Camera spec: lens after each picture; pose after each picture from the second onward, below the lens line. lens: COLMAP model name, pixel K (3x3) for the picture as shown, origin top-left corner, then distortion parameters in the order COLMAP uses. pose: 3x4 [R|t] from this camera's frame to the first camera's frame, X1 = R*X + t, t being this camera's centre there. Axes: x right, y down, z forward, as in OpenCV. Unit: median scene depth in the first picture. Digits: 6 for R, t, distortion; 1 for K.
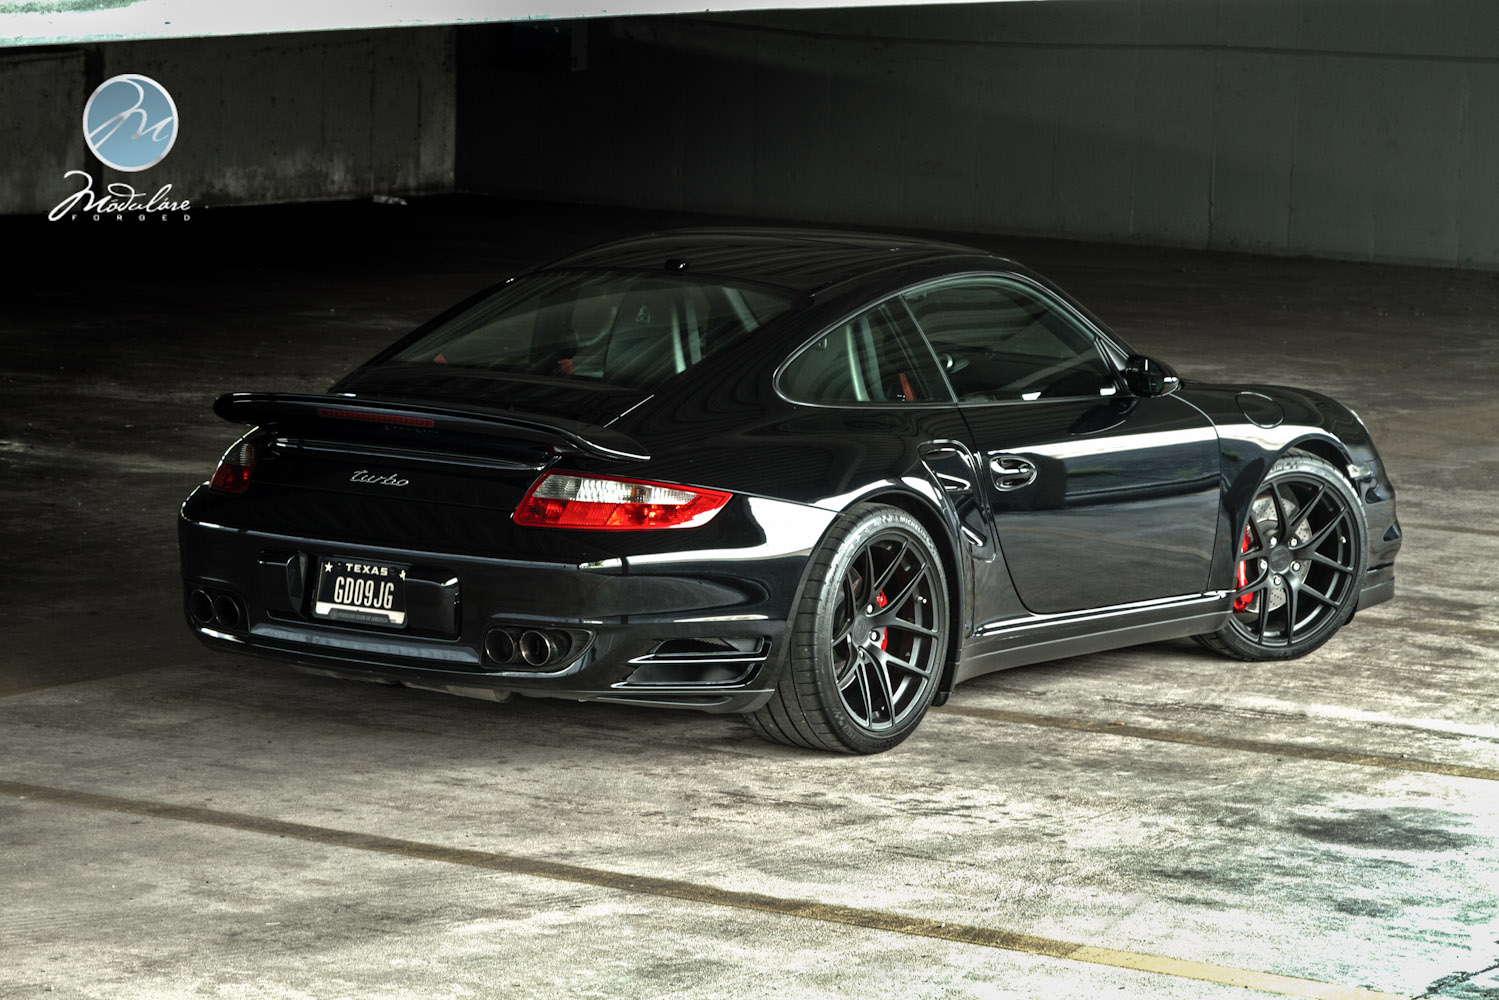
lens RADIAL K [[5572.0, 0, 749.5], [0, 5572.0, 500.0], [0, 0, 1]] dist [0.007477, -0.477665]
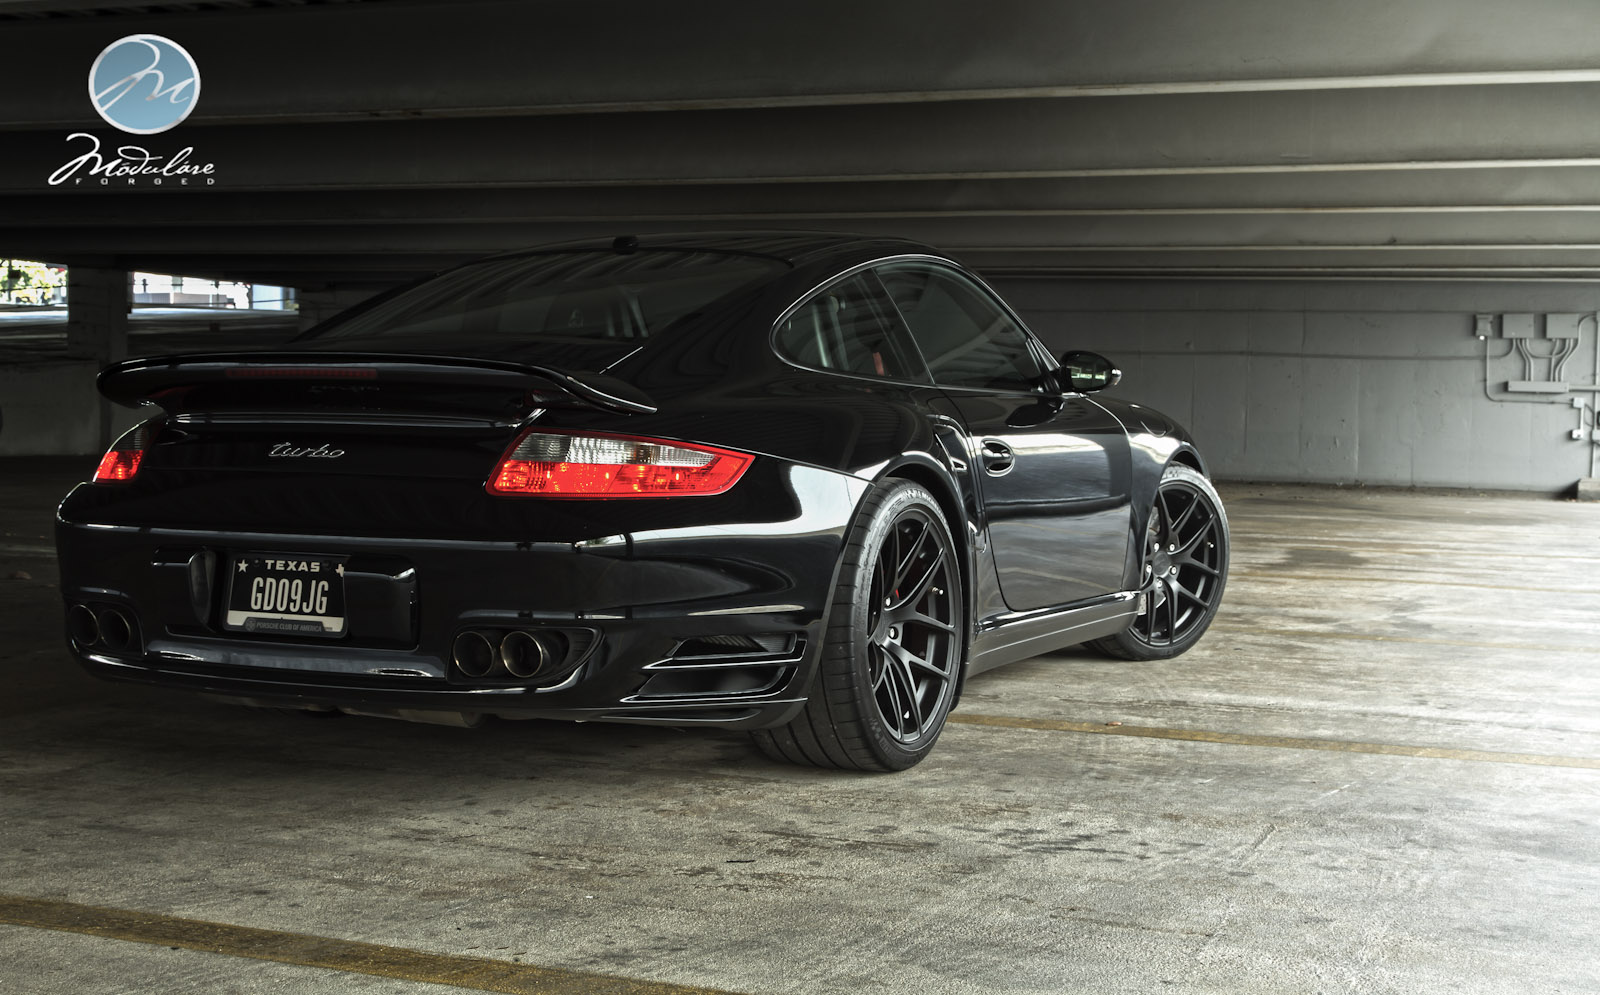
lens RADIAL K [[2308.8, 0, 801.1], [0, 2308.8, 471.0], [0, 0, 1]] dist [0.004718, 0.008168]
pose [[0.986977, -0.024588, 0.158972, -0.049349], [0.035853, 0.997015, -0.068384, 0.024029], [-0.156816, 0.073193, 0.984912, 0.666948]]
